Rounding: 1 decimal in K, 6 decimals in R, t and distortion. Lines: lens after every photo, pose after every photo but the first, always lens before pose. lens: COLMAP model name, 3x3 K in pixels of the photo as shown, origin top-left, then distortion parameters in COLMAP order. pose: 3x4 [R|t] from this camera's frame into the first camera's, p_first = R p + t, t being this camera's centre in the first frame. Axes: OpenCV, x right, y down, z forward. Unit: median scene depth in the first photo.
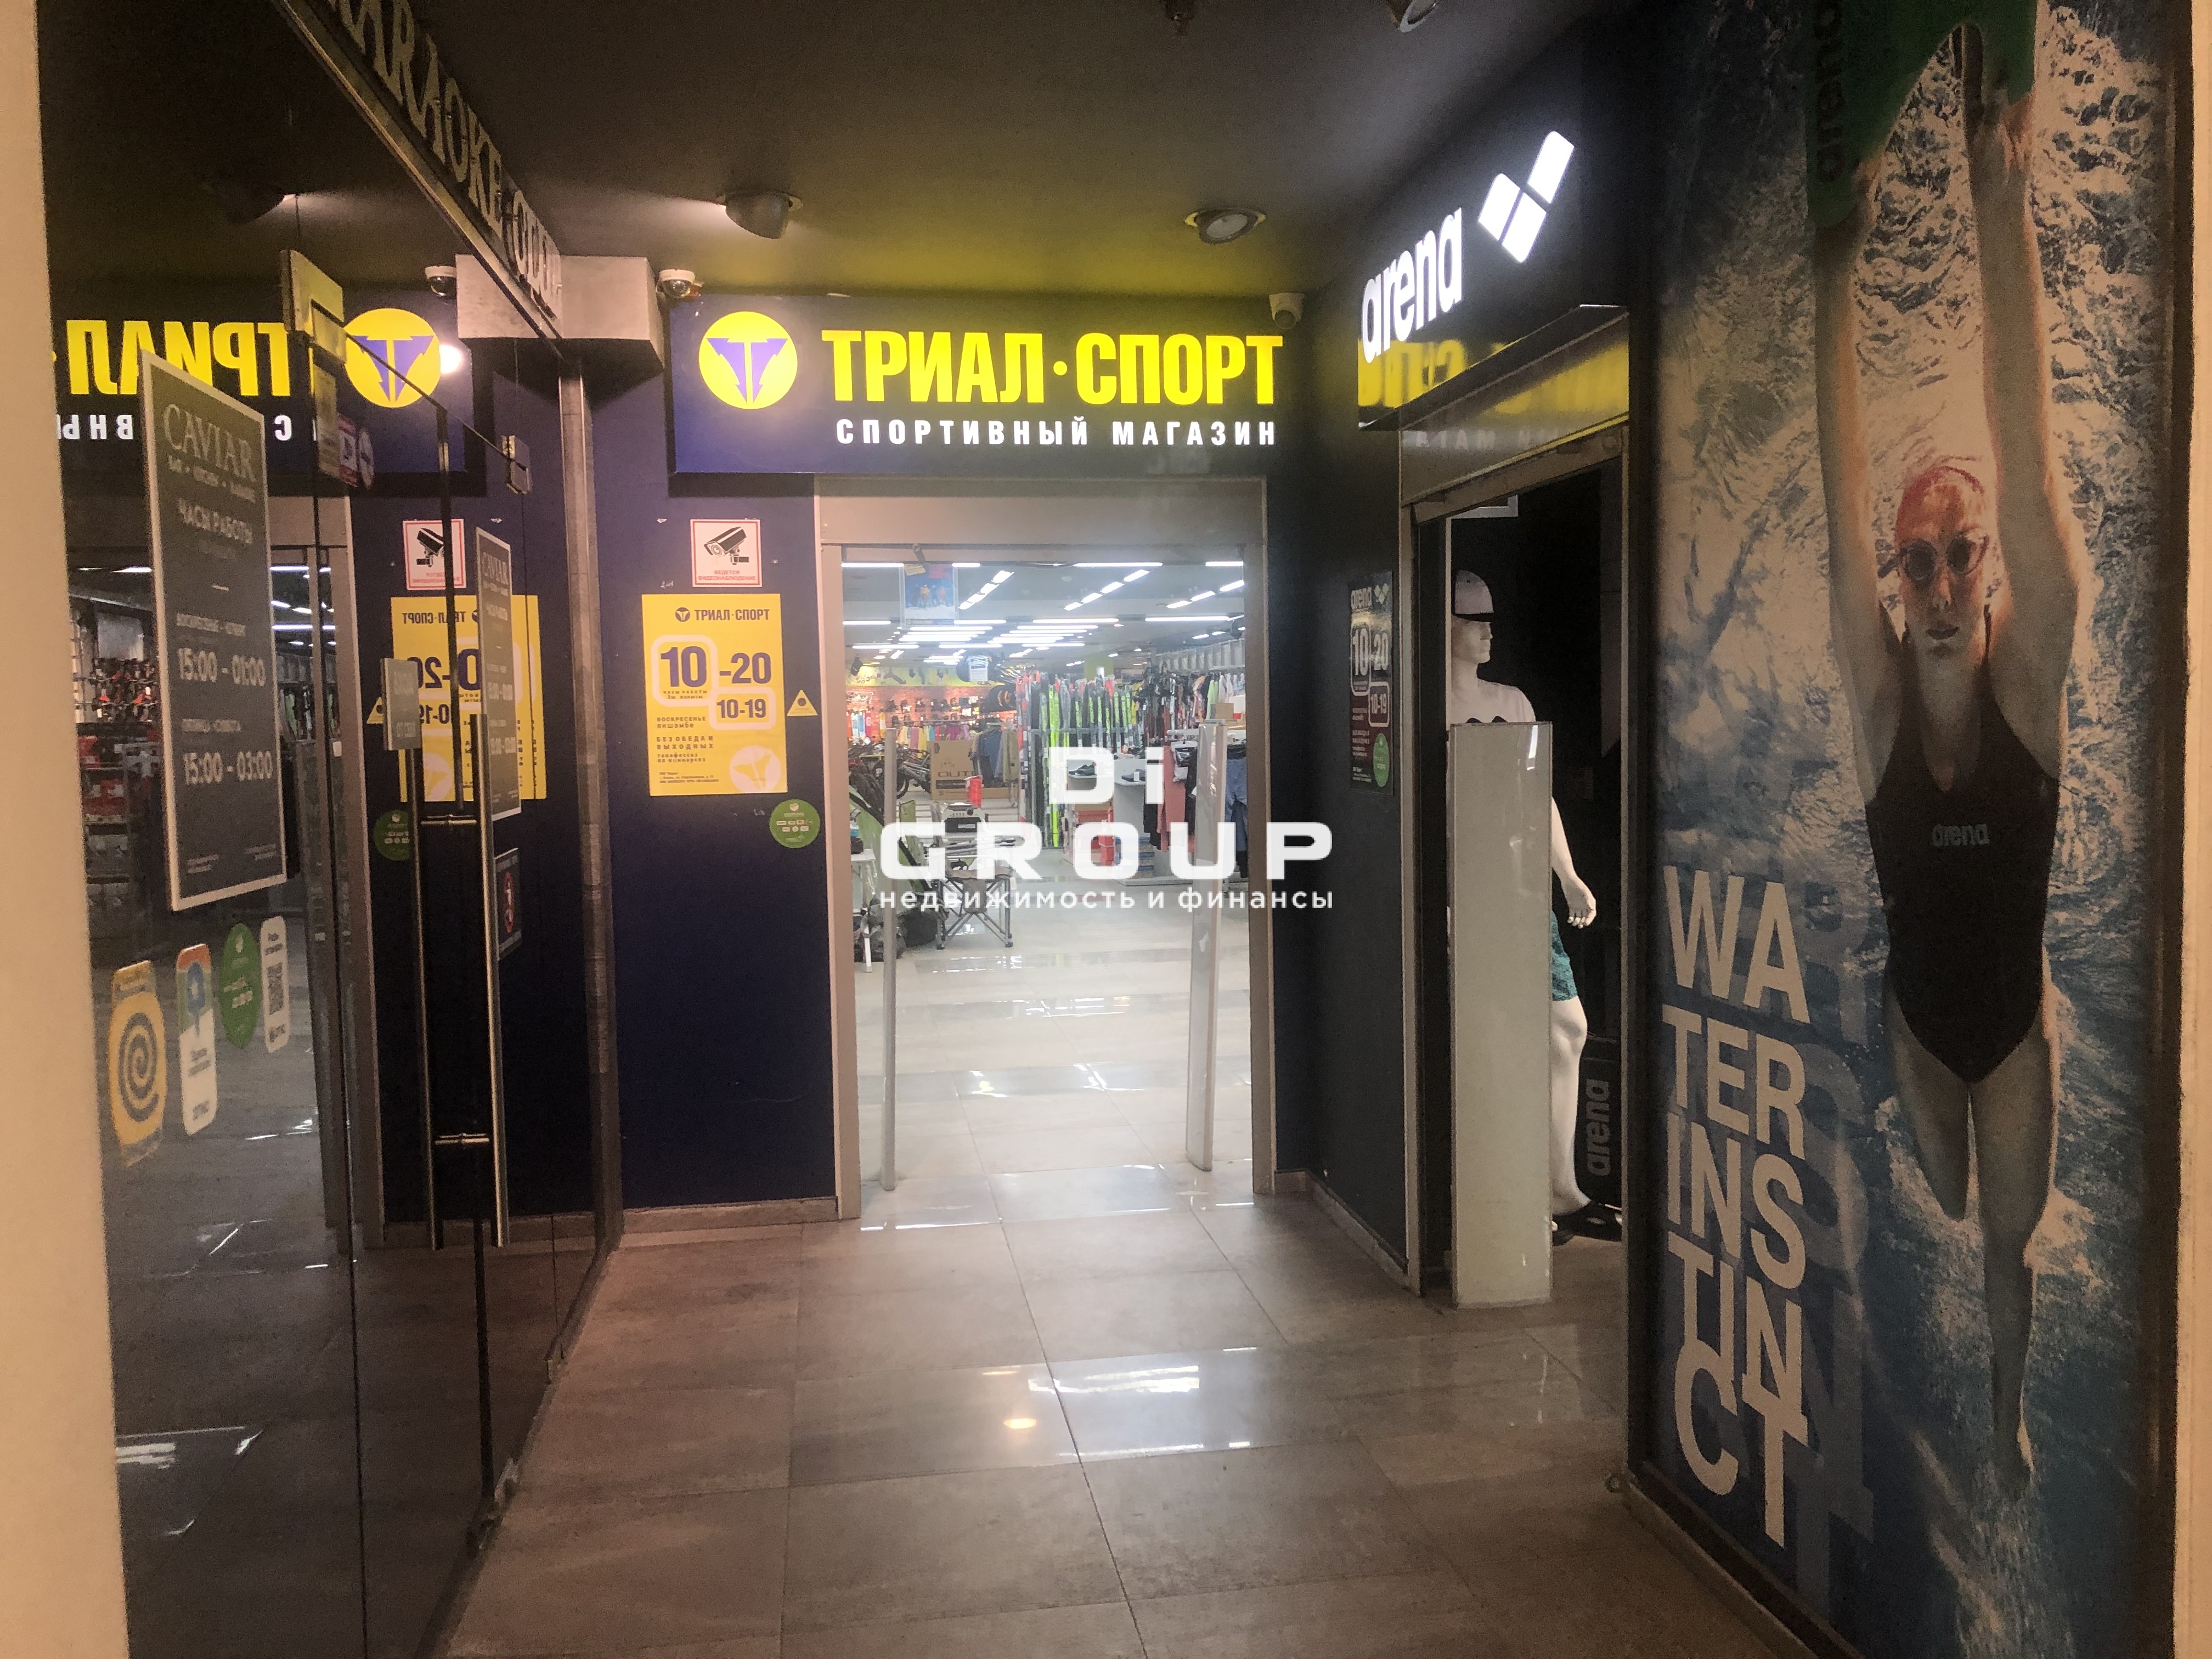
lens RADIAL K [[1820.1, 0, 1115.2], [0, 1820.1, 813.4], [0, 0, 1]] dist [0.121886, -0.205920]
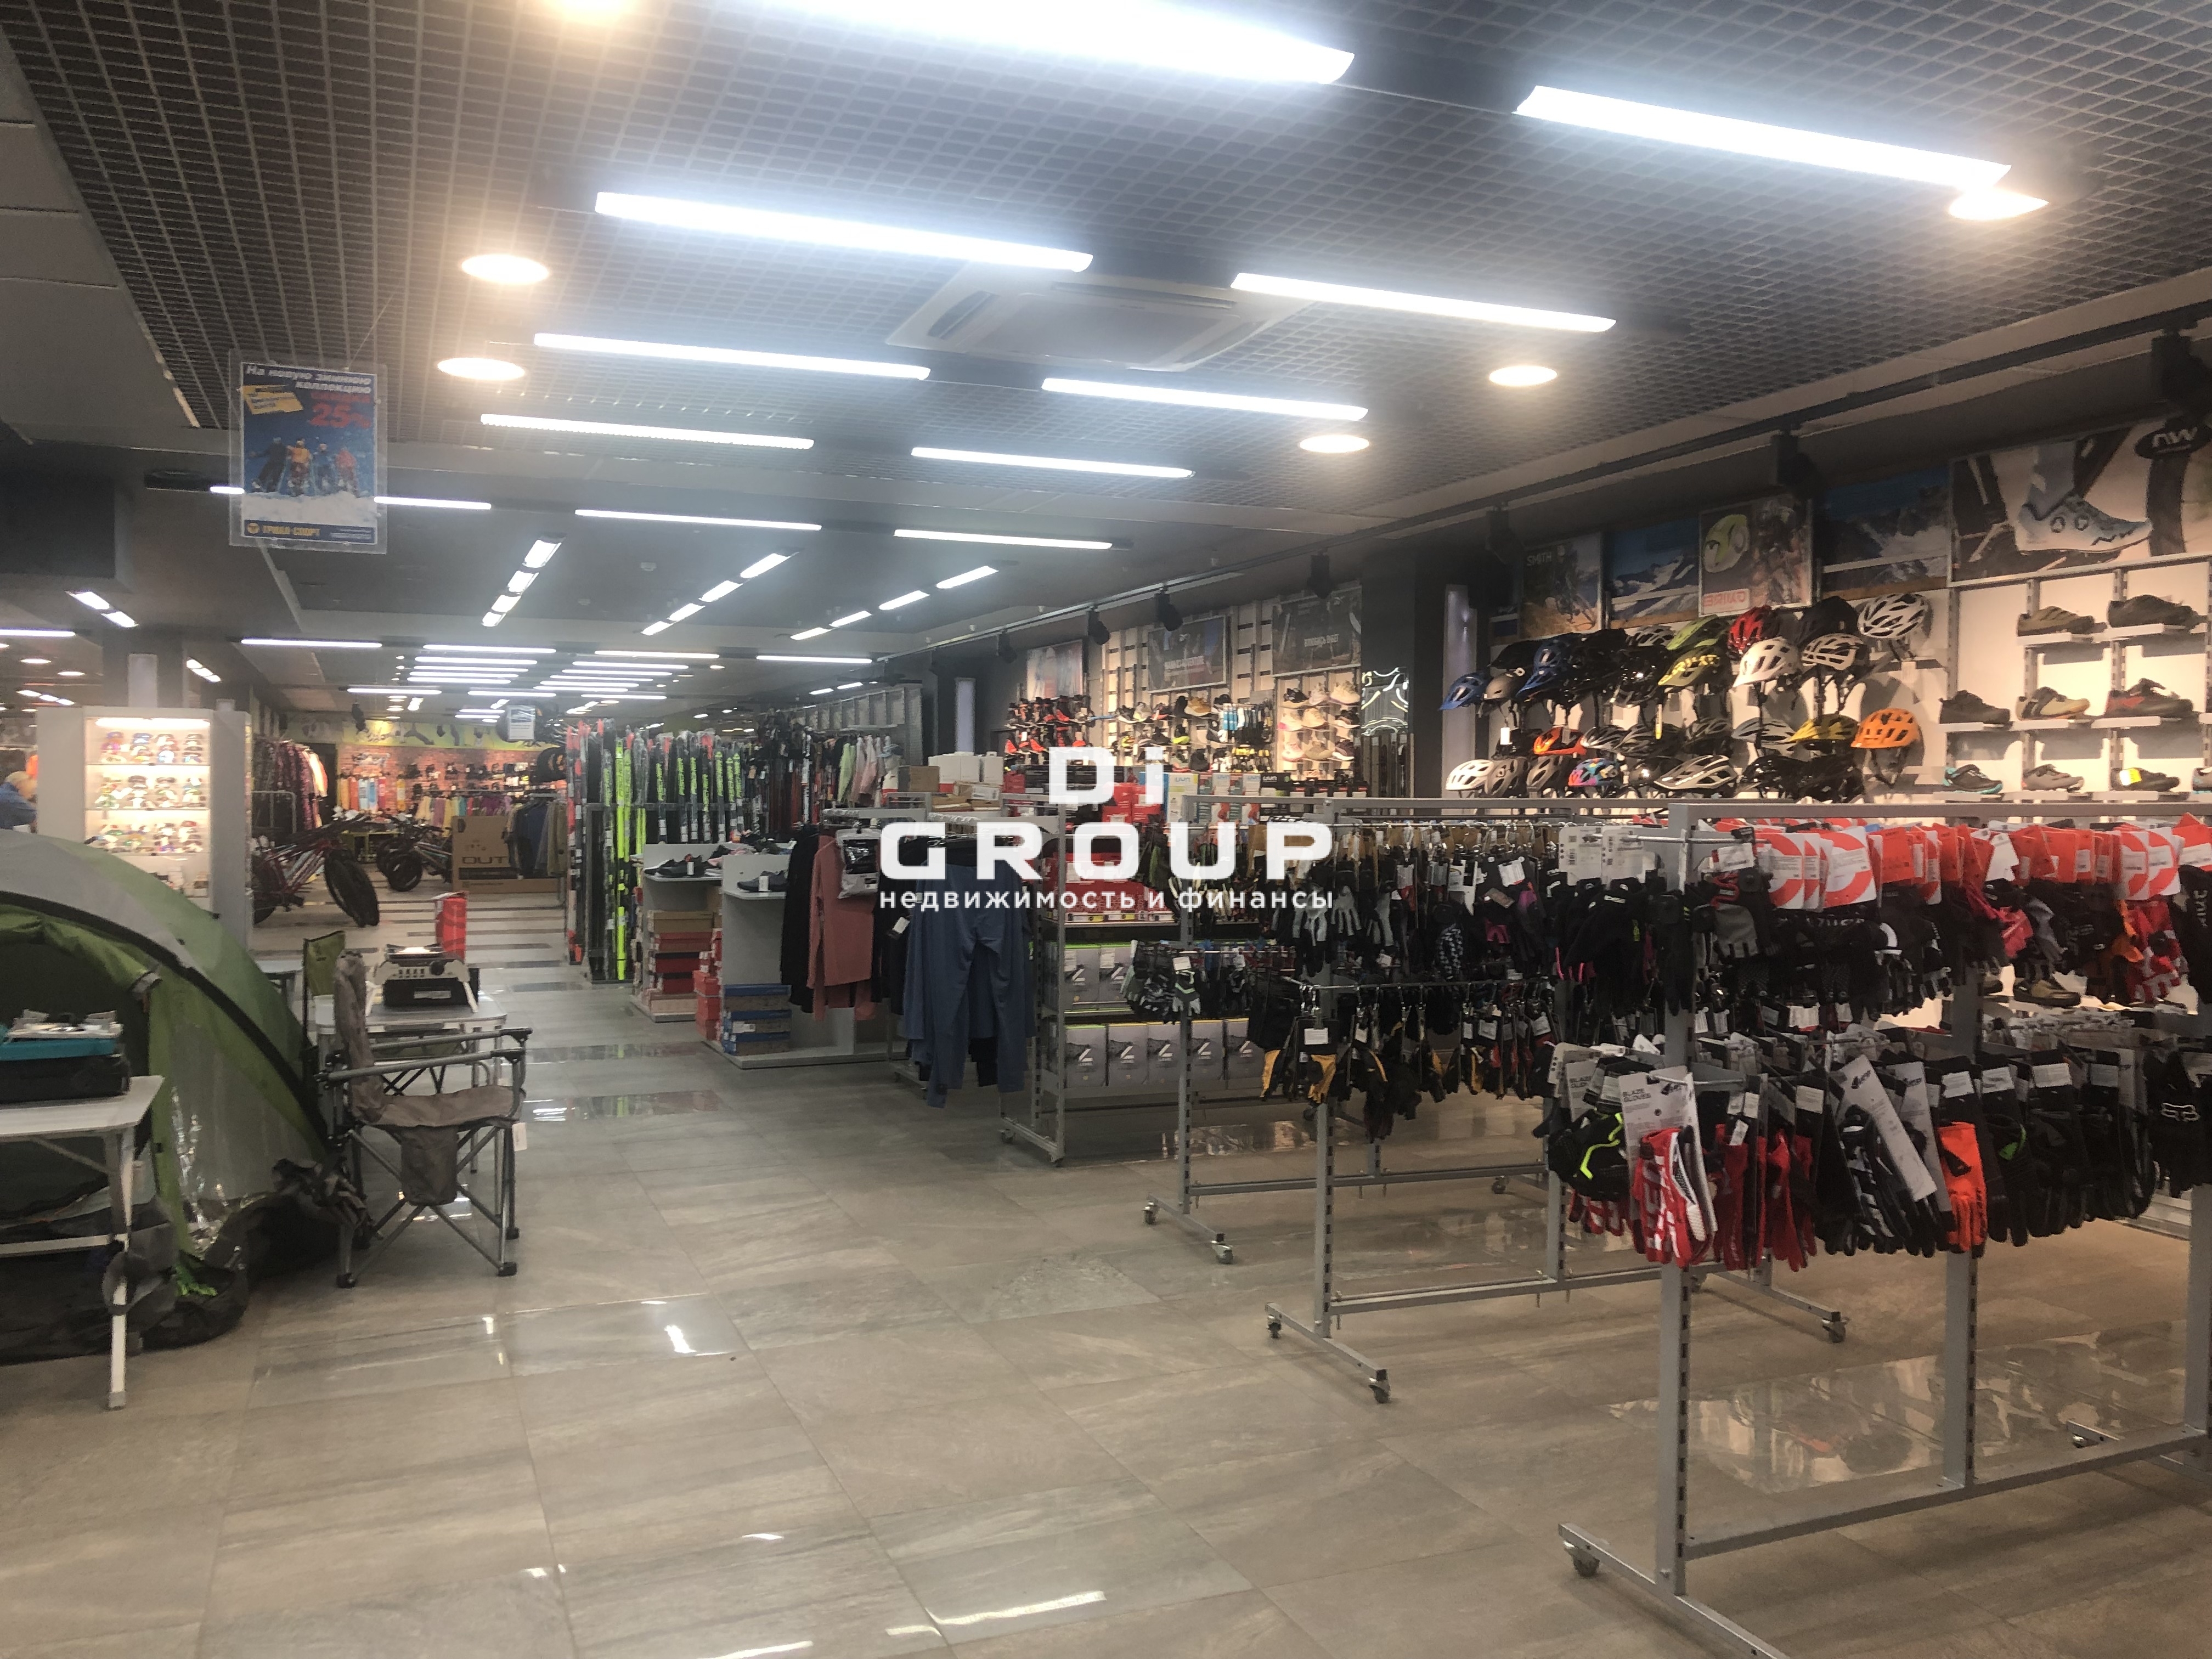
lens RADIAL K [[1820.1, 0, 1115.2], [0, 1820.1, 813.4], [0, 0, 1]] dist [0.121886, -0.205920]
pose [[0.973697, 0.022619, 0.226723, -0.006824], [-0.012349, 0.998837, -0.046614, -0.008975], [-0.227514, 0.042588, 0.972843, 0.202696]]
